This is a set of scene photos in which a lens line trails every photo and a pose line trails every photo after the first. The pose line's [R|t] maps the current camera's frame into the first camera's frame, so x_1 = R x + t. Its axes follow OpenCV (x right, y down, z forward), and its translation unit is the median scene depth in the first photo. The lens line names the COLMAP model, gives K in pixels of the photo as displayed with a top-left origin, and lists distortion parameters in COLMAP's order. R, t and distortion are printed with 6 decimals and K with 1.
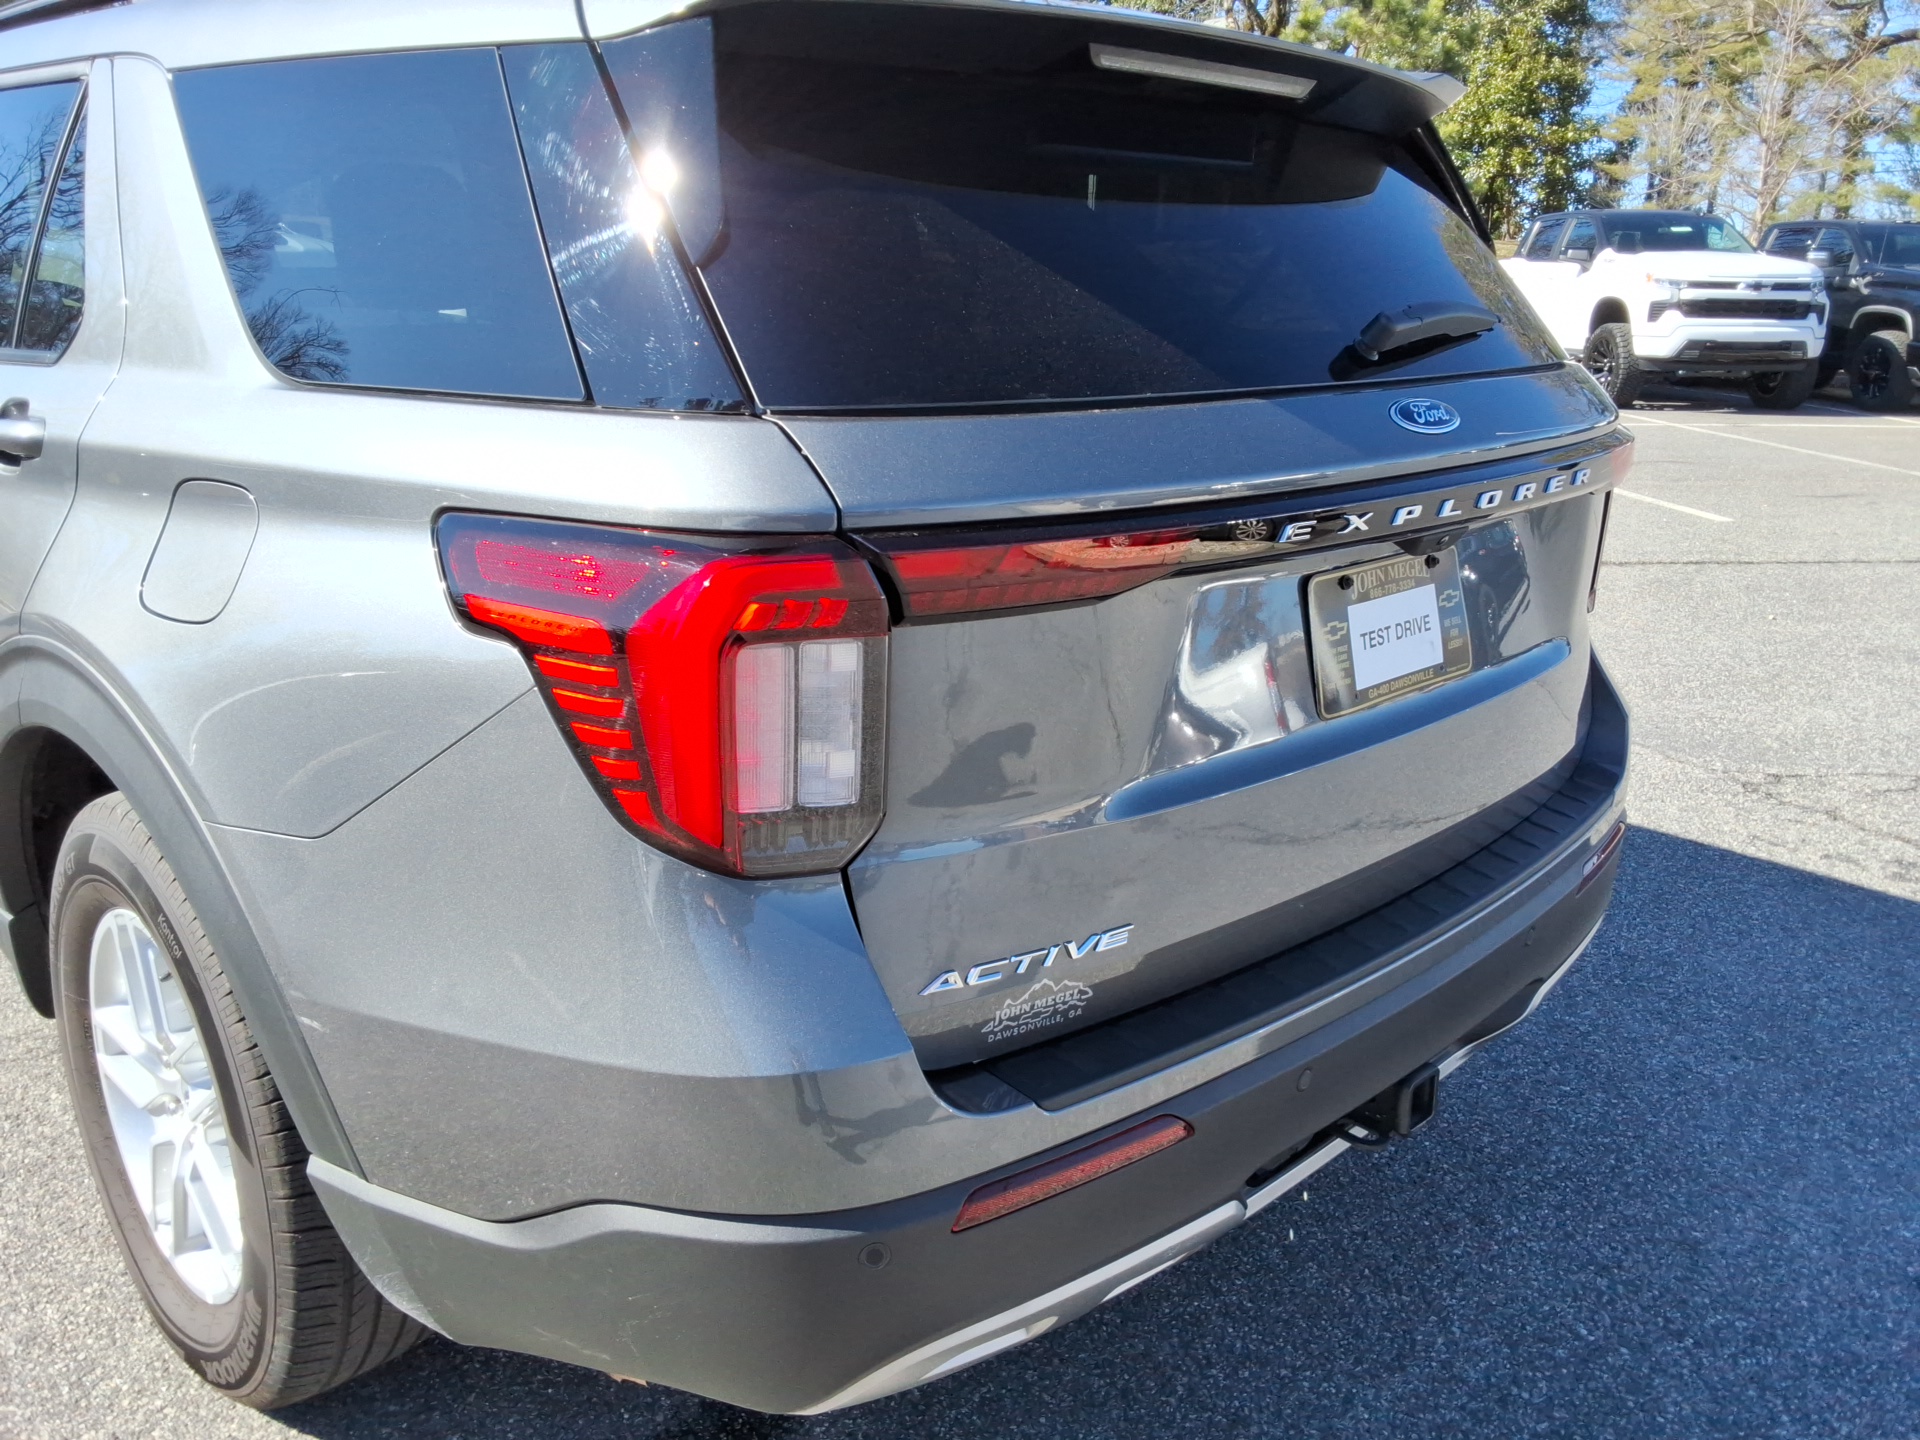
lens RADIAL K [[1564.3, 0, 988.1], [0, 1564.3, 694.6], [0, 0, 1]] dist [0.087841, -0.140443]
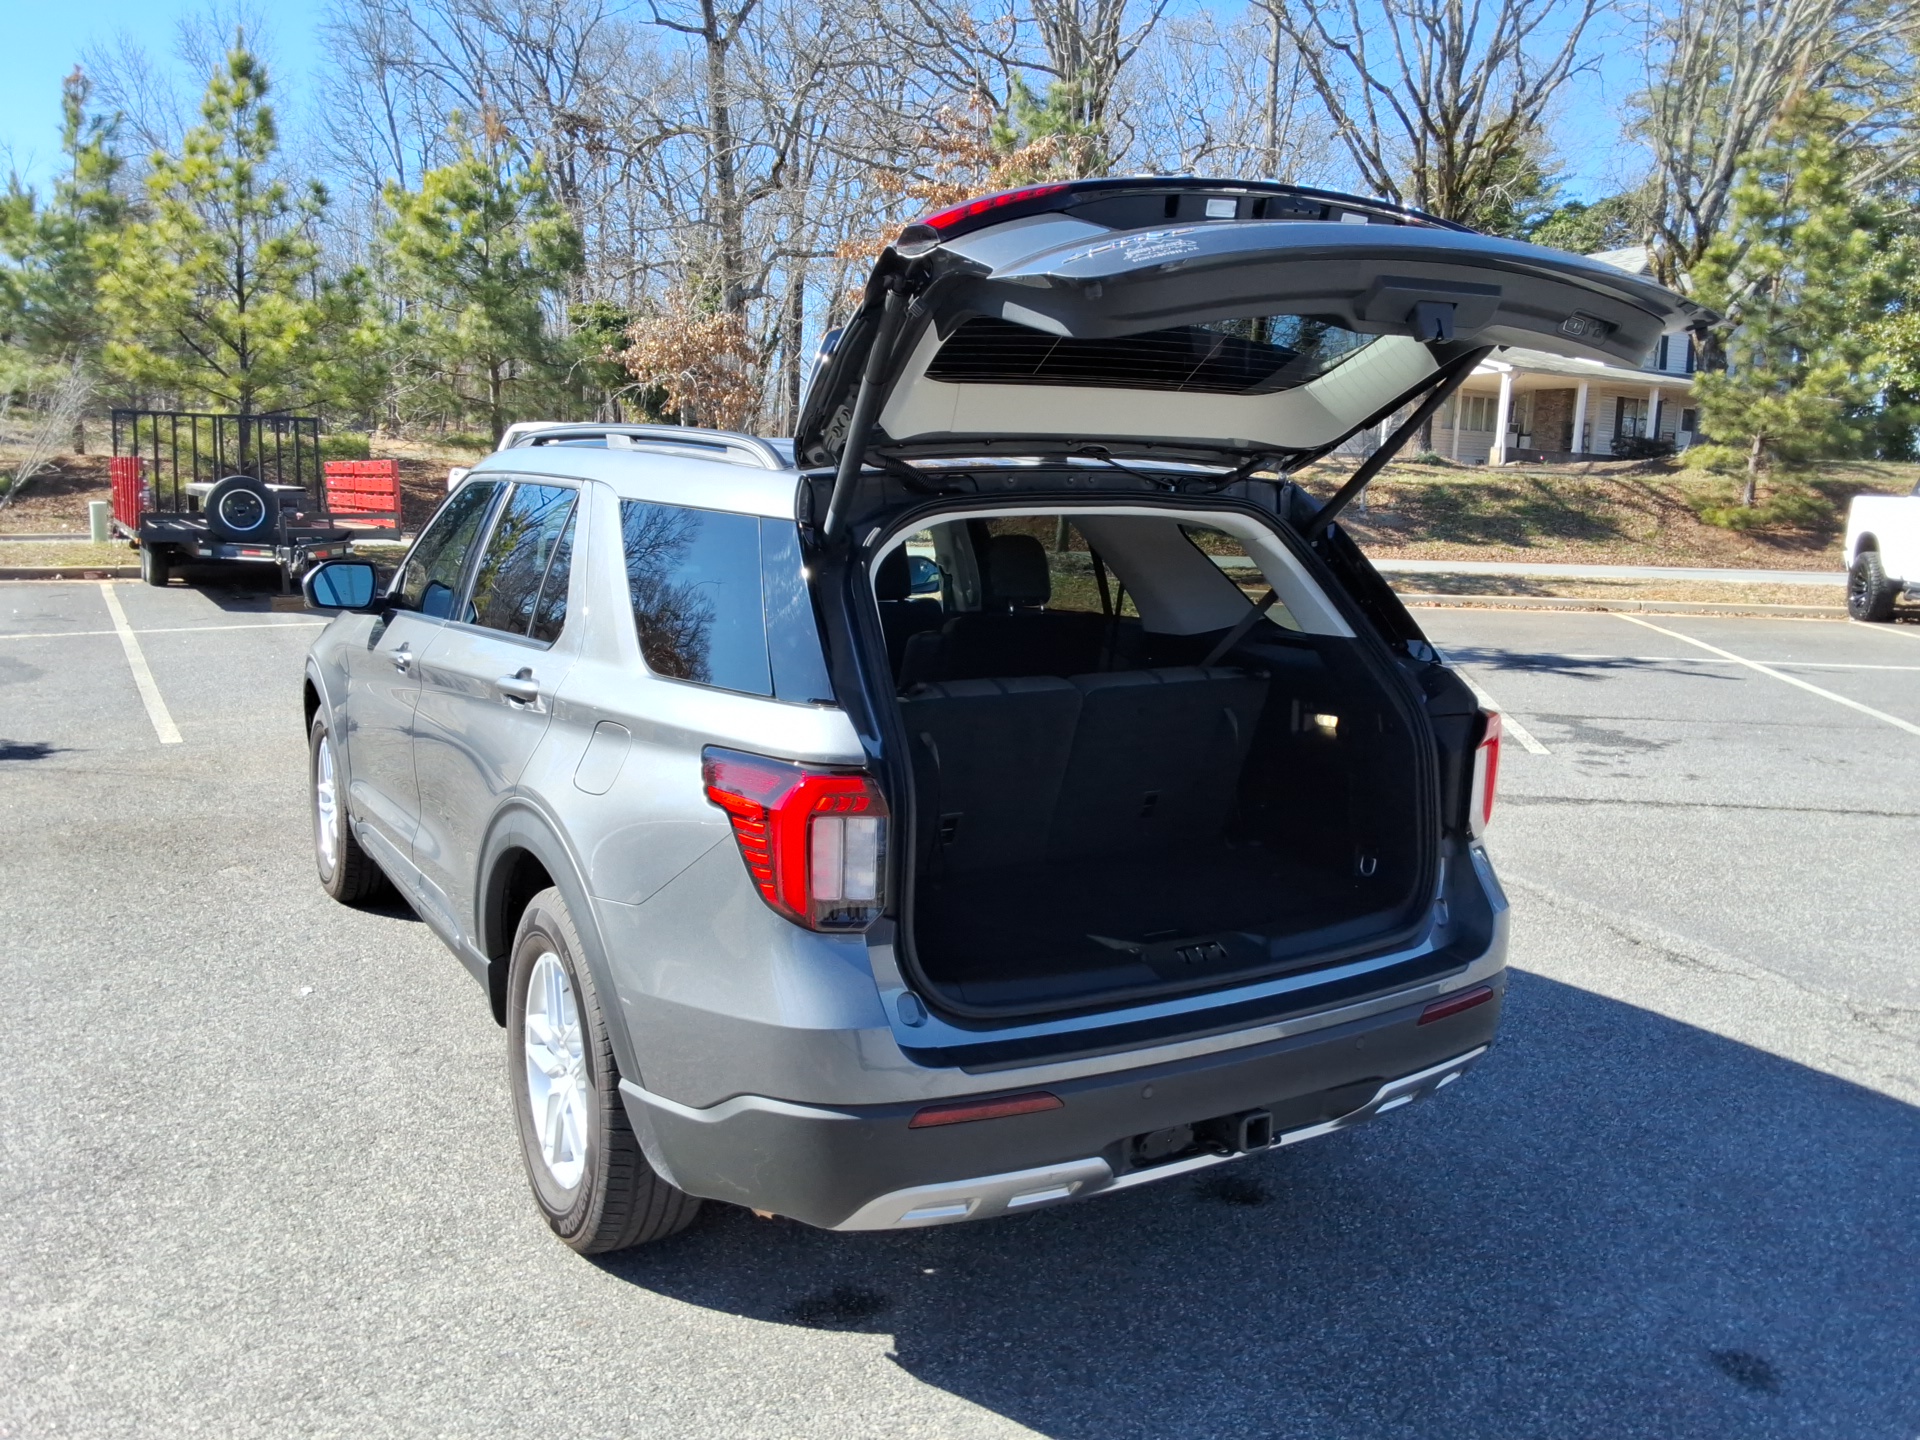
lens RADIAL K [[1589.8, 0, 1001.0], [0, 1589.8, 663.8], [0, 0, 1]] dist [0.042942, -0.004001]
pose [[0.967541, 0.032532, -0.250611, 0.403597], [-0.069351, 0.987788, -0.139521, 0.030769], [0.243012, 0.152373, 0.957981, -0.677041]]
